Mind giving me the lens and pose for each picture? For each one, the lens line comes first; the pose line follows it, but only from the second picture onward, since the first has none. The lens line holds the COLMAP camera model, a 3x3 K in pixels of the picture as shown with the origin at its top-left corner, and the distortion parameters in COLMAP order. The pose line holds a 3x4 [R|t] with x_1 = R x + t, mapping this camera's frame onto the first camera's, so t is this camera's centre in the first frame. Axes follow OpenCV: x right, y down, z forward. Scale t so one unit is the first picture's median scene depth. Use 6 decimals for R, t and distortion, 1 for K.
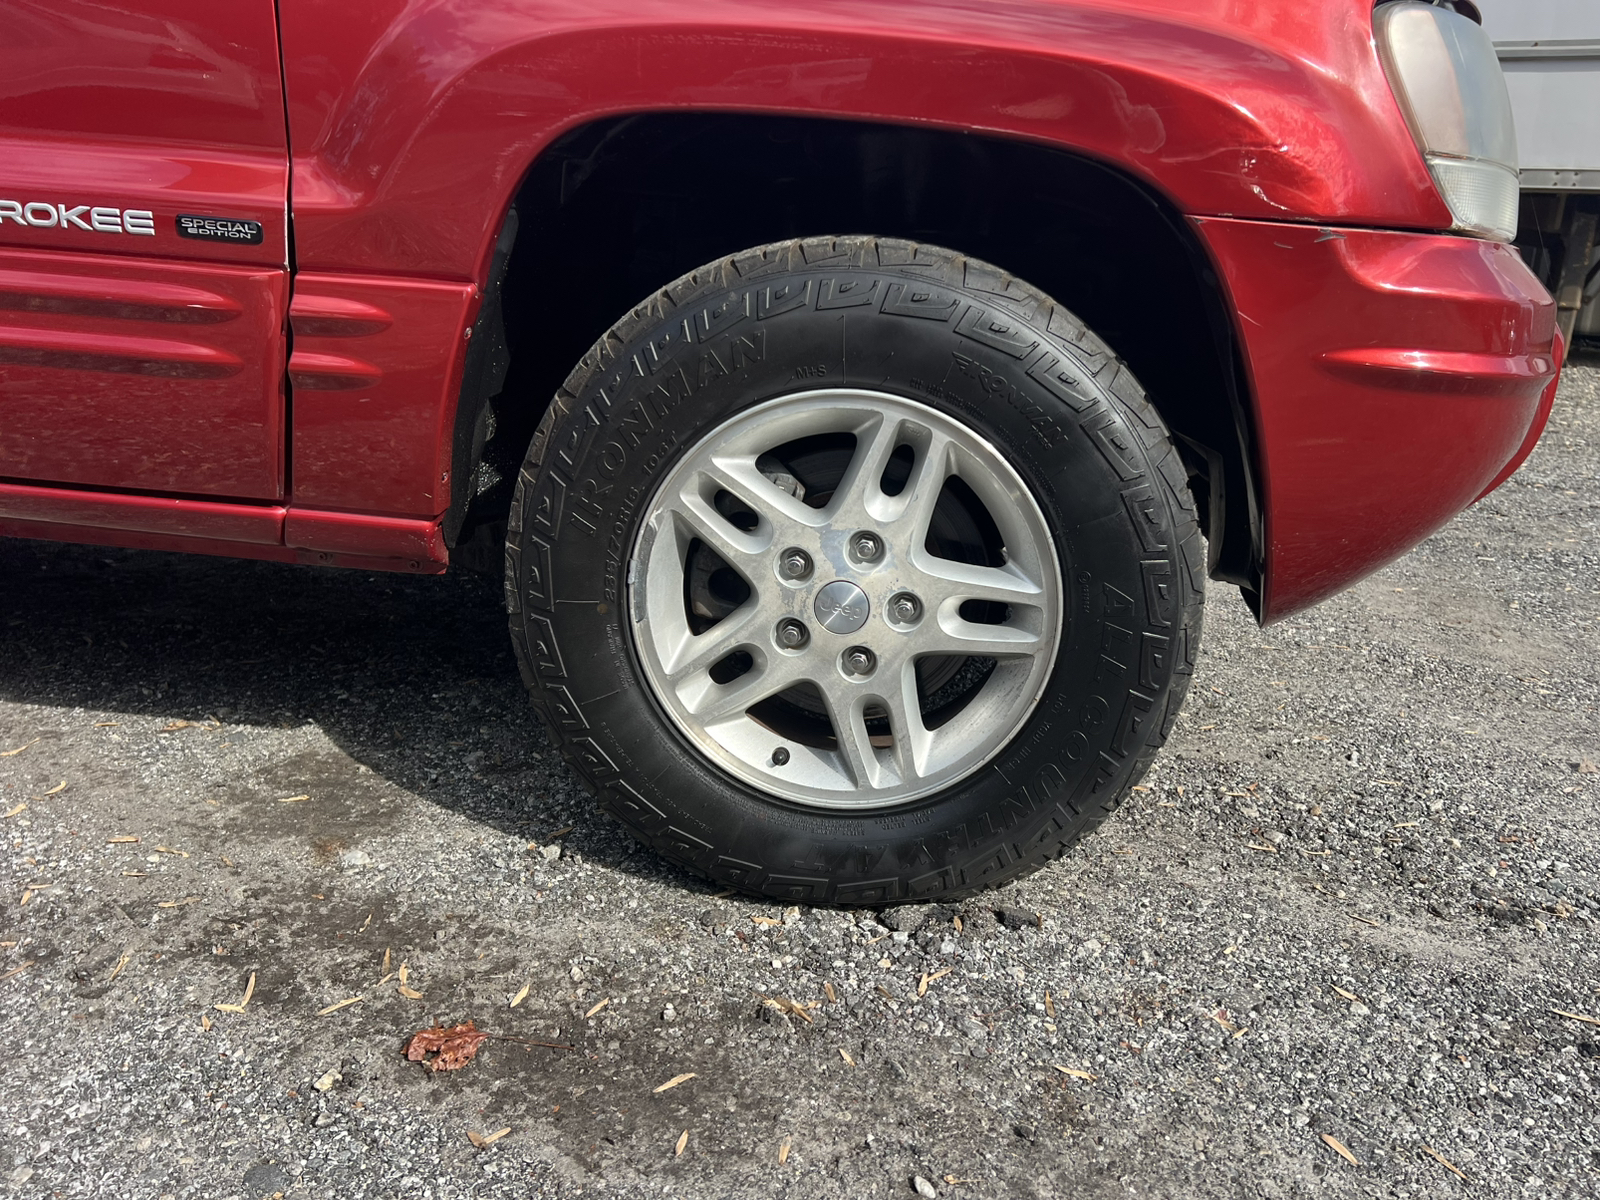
lens RADIAL K [[1183.7, 0, 810.5], [0, 1183.7, 593.1], [0, 0, 1]] dist [0.066849, -0.075096]
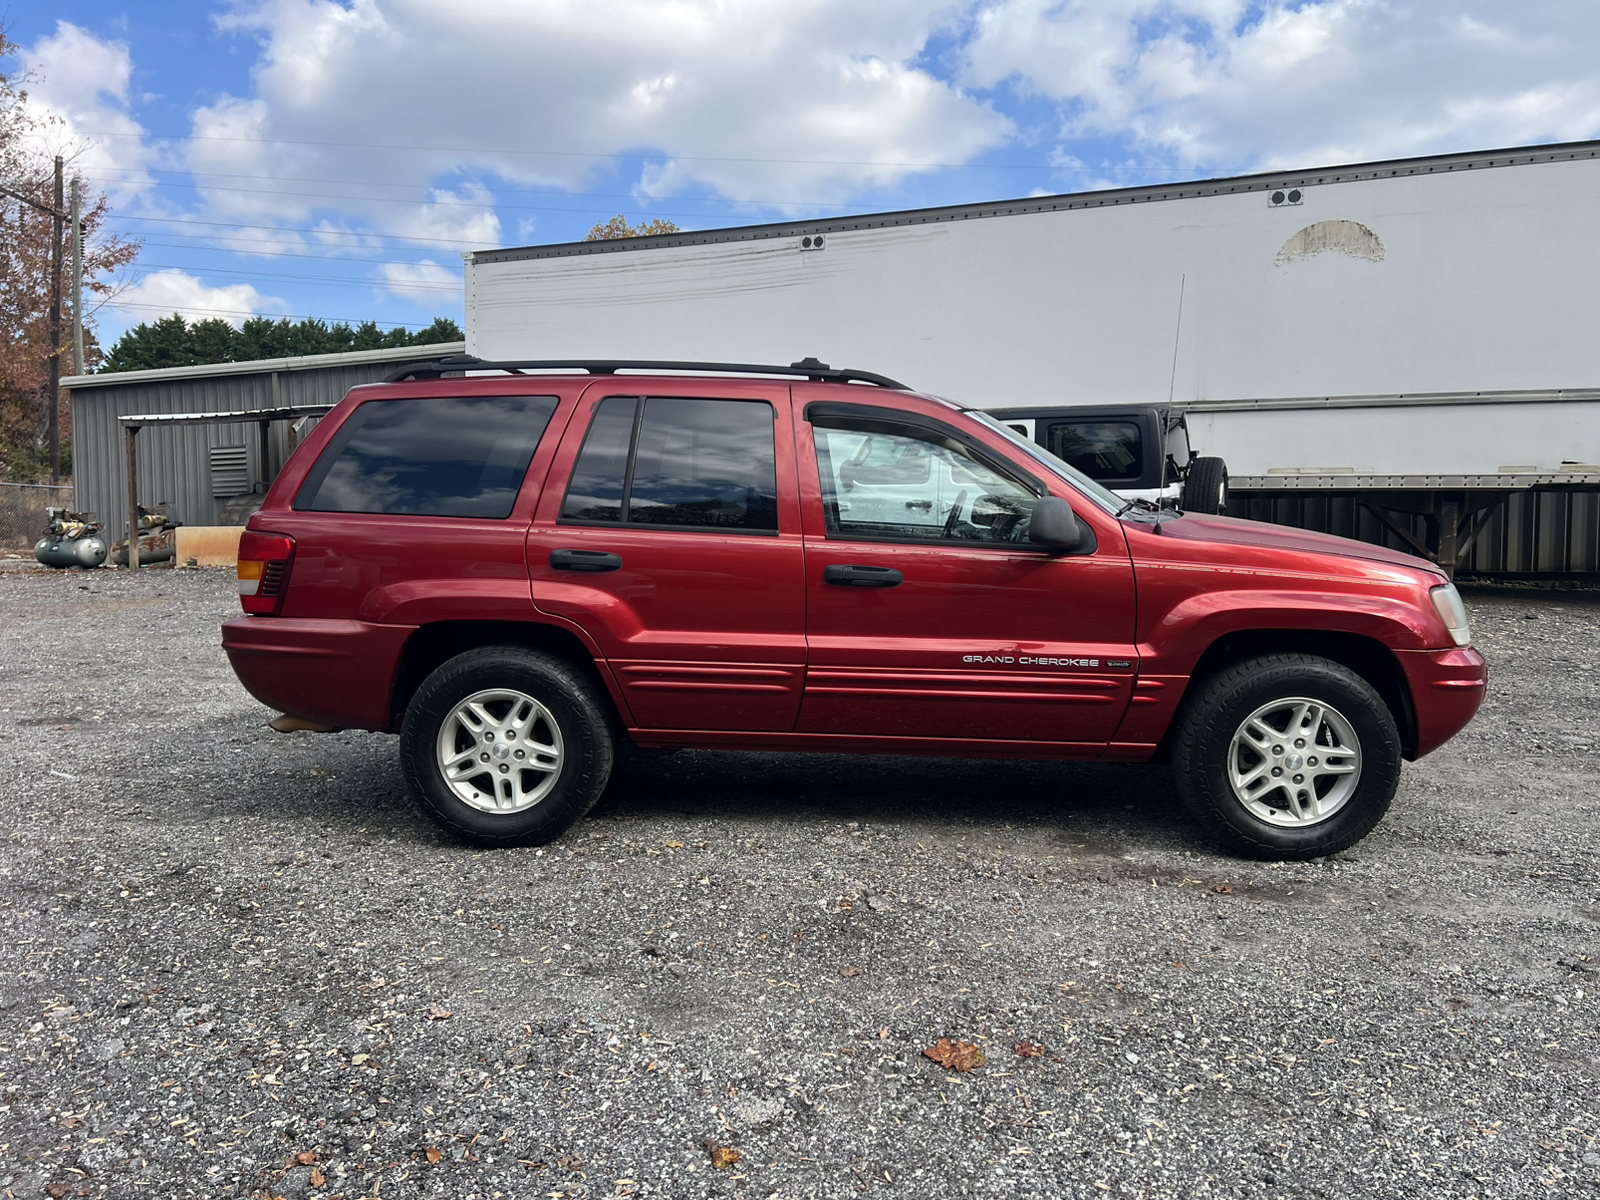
lens RADIAL K [[1170.7, 0, 806.3], [0, 1170.7, 605.4], [0, 0, 1]] dist [0.055919, -0.065797]
pose [[0.996204, -0.055605, 0.066982, -1.515475], [0.066680, 0.982045, -0.176468, 0.073123], [-0.055967, 0.180265, 0.982025, -2.222001]]
